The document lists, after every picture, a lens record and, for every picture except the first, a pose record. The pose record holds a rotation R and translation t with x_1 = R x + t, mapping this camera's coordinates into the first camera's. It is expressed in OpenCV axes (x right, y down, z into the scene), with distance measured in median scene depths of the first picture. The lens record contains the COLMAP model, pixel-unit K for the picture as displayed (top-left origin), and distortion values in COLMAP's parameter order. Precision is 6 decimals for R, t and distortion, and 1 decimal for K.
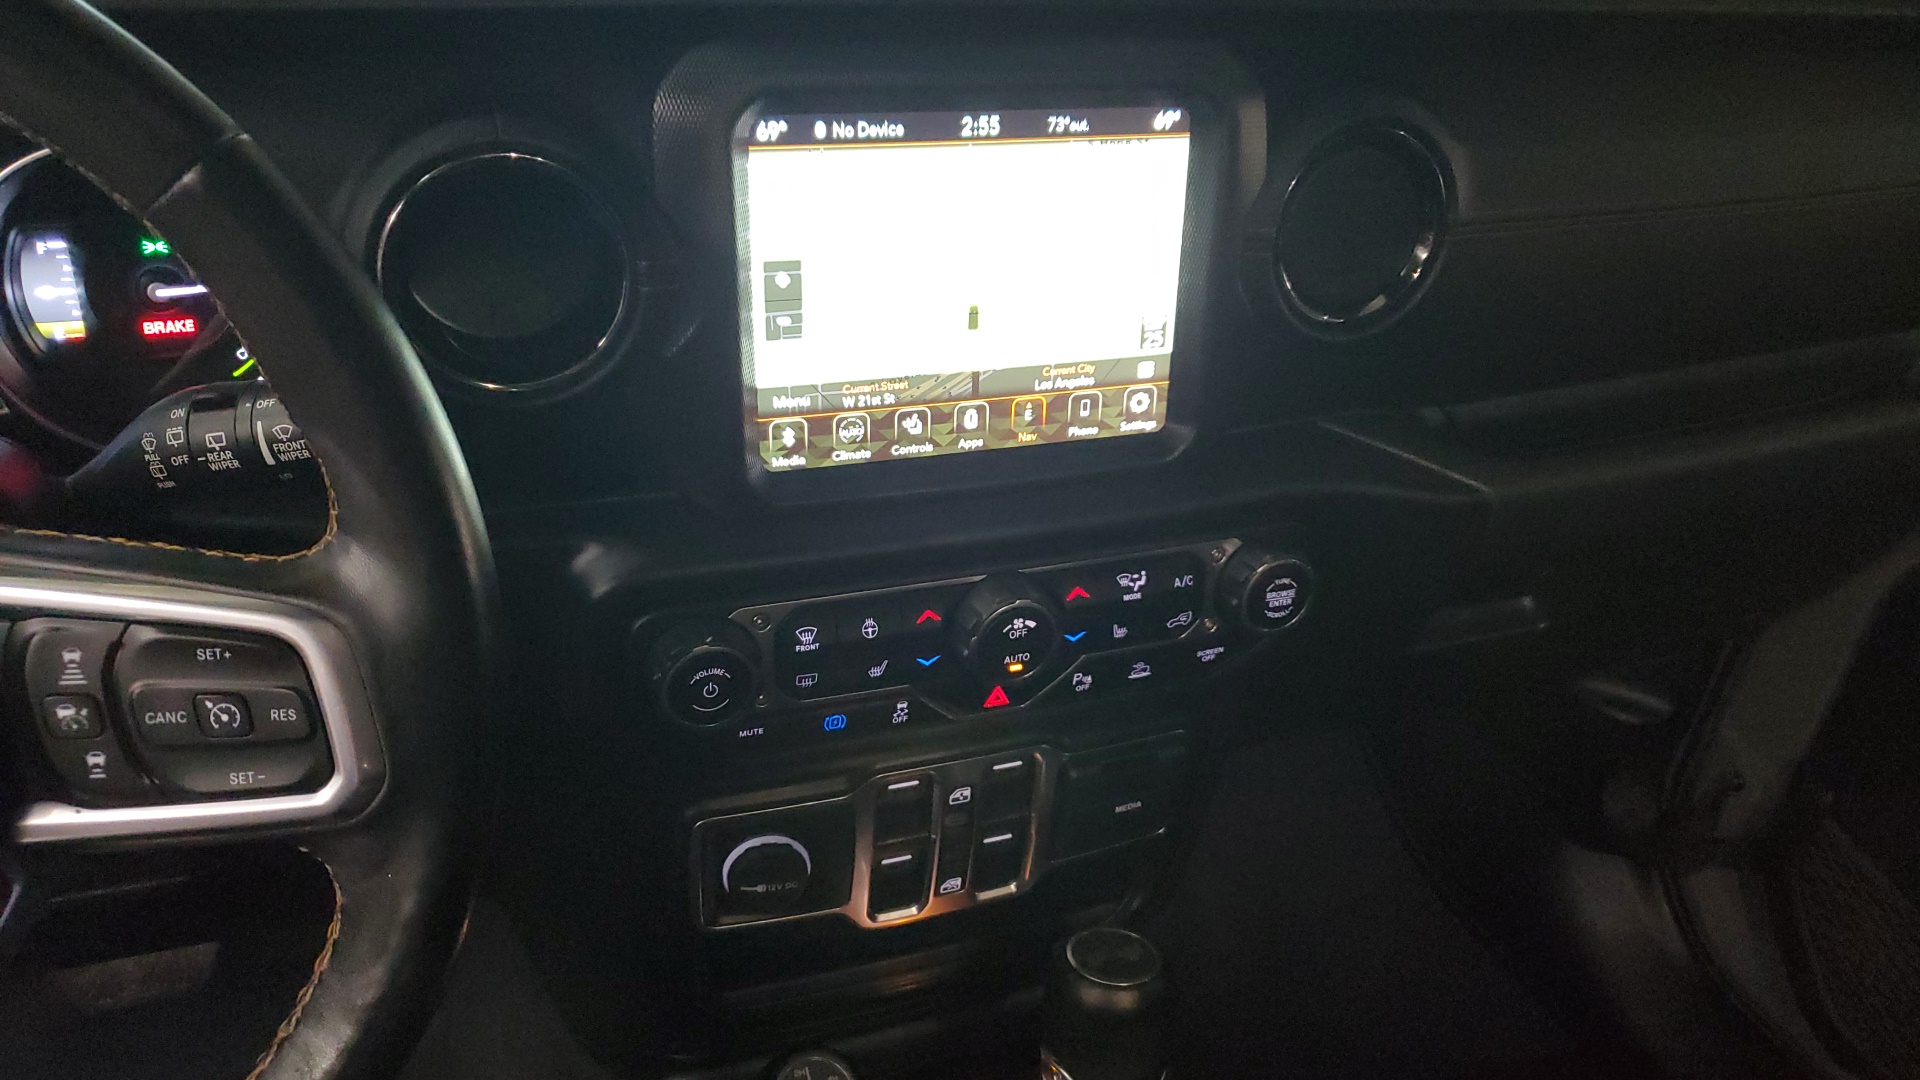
lens RADIAL K [[1516.2, 0, 942.3], [0, 1516.2, 549.3], [0, 0, 1]] dist [0.065978, -0.083430]
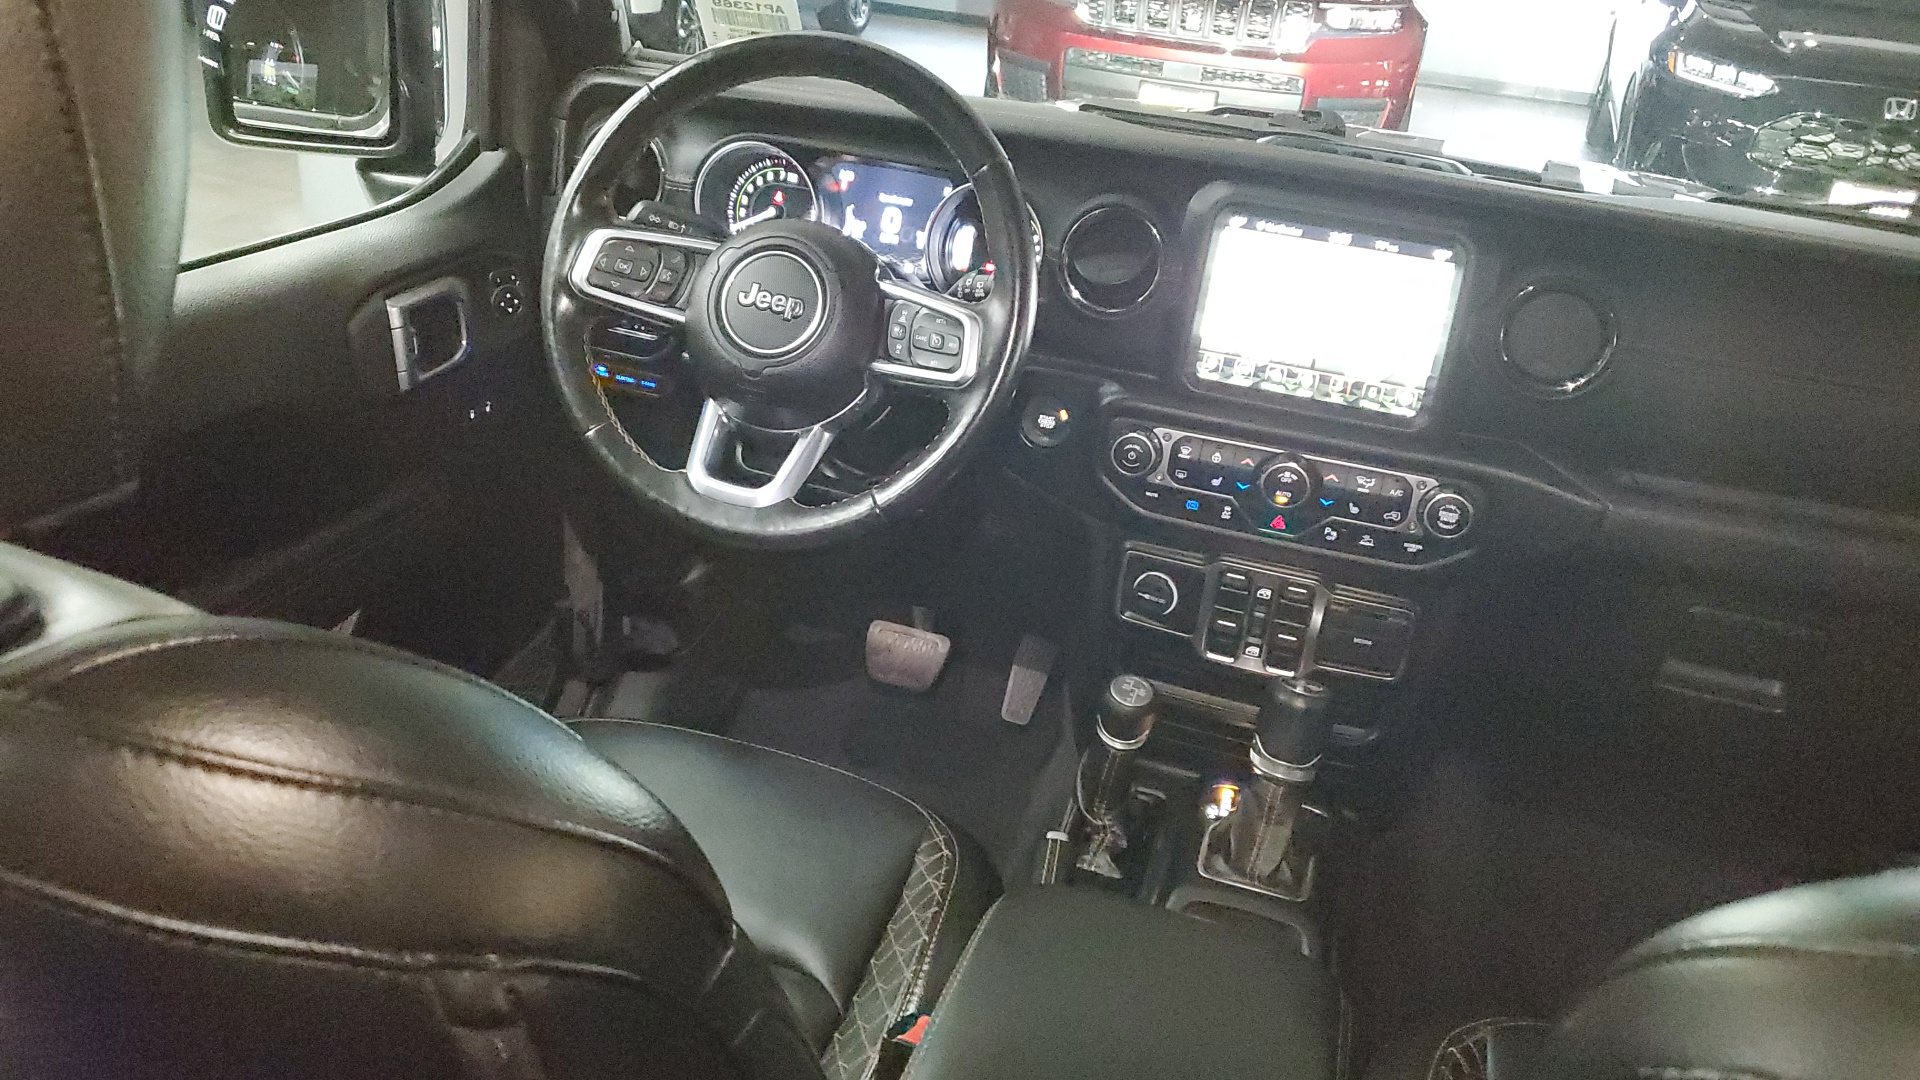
lens RADIAL K [[1493.7, 0, 926.1], [0, 1493.7, 532.1], [0, 0, 1]] dist [0.094977, -0.029522]
pose [[0.783599, 0.250344, -0.568596, 0.889399], [-0.362392, 0.927570, -0.091029, 0.511417], [0.504624, 0.277385, 0.817565, -0.905783]]
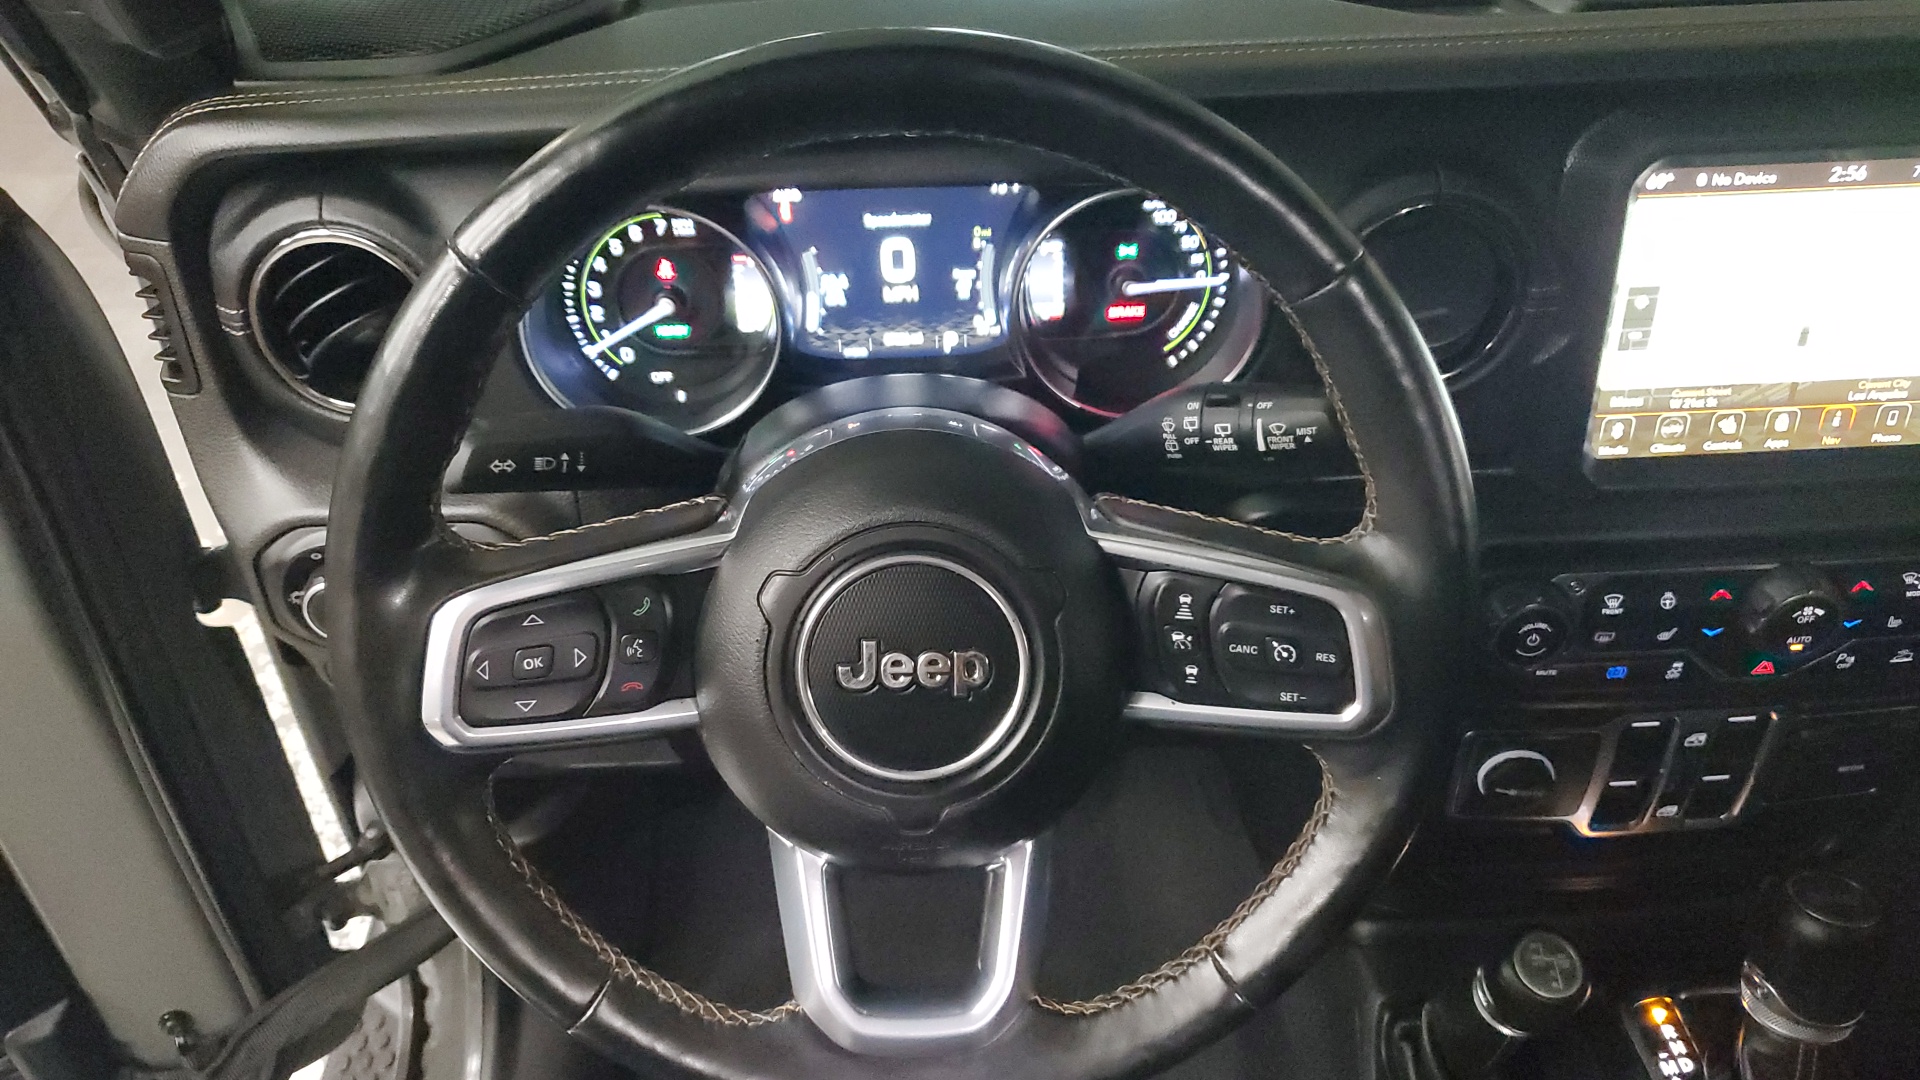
lens RADIAL K [[1516.2, 0, 954.4], [0, 1516.2, 522.3], [0, 0, 1]] dist [0.065978, -0.083430]
pose [[0.954275, 0.106303, -0.279390, -0.267328], [-0.078368, 0.990909, 0.109355, -0.099196], [0.288475, -0.082459, 0.953930, -0.295039]]
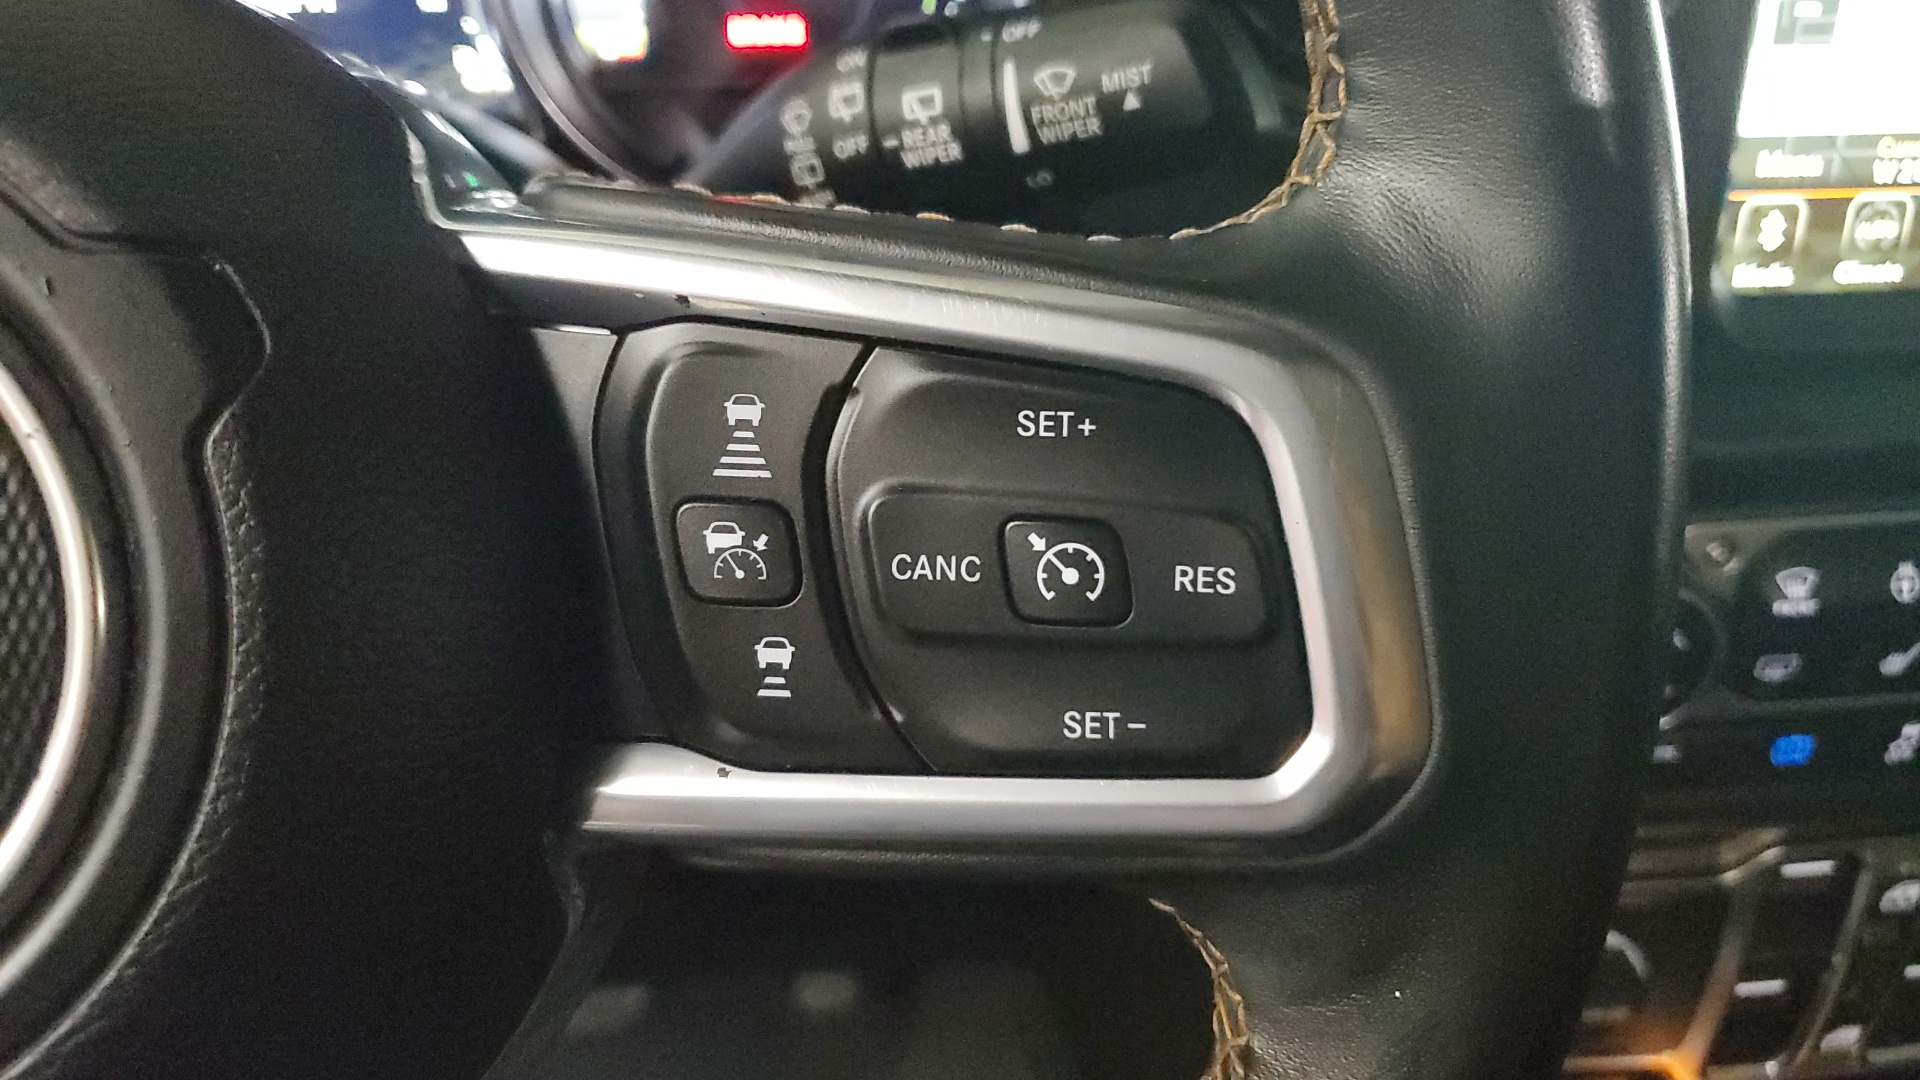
lens RADIAL K [[1516.2, 0, 955.6], [0, 1516.2, 536.1], [0, 0, 1]] dist [0.065978, -0.083430]
pose [[0.977589, 0.052503, -0.203869, -0.292101], [-0.060520, 0.997612, -0.033289, 0.080655], [0.201635, 0.044881, 0.978432, 0.412991]]
